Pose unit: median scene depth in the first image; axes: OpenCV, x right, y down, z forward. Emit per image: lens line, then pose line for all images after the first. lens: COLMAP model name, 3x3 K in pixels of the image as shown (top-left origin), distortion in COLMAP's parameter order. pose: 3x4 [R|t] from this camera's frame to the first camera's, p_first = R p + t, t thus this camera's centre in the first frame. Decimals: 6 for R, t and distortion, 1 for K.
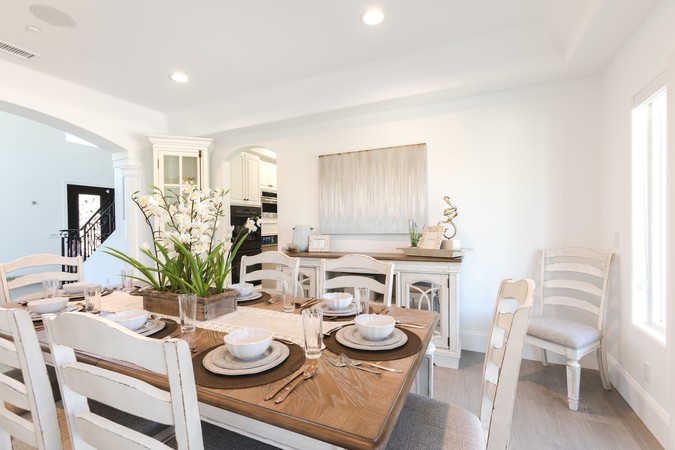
lens RADIAL K [[307.0, 0, 337.5], [0, 307.0, 225.0], [0, 0, 1]] dist [-0.001598, 0.000146]
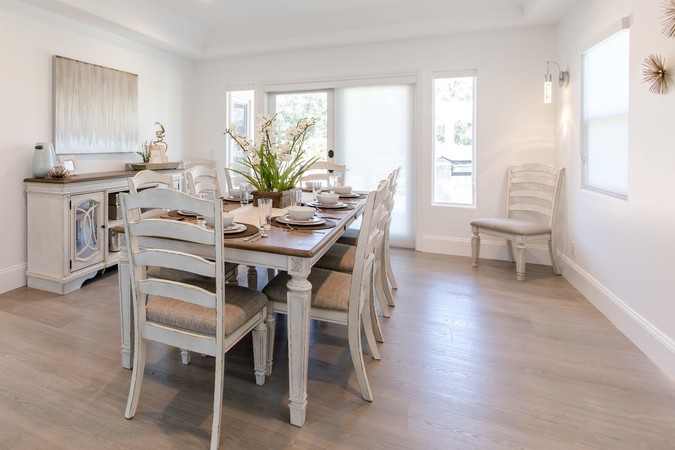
lens RADIAL K [[307.0, 0, 337.5], [0, 307.0, 225.0], [0, 0, 1]] dist [-0.001598, 0.000146]
pose [[-0.132437, -0.227068, 0.964832, -1.073401], [0.016774, 0.972753, 0.231235, 0.044177], [-0.991049, 0.046808, -0.125020, 0.370027]]
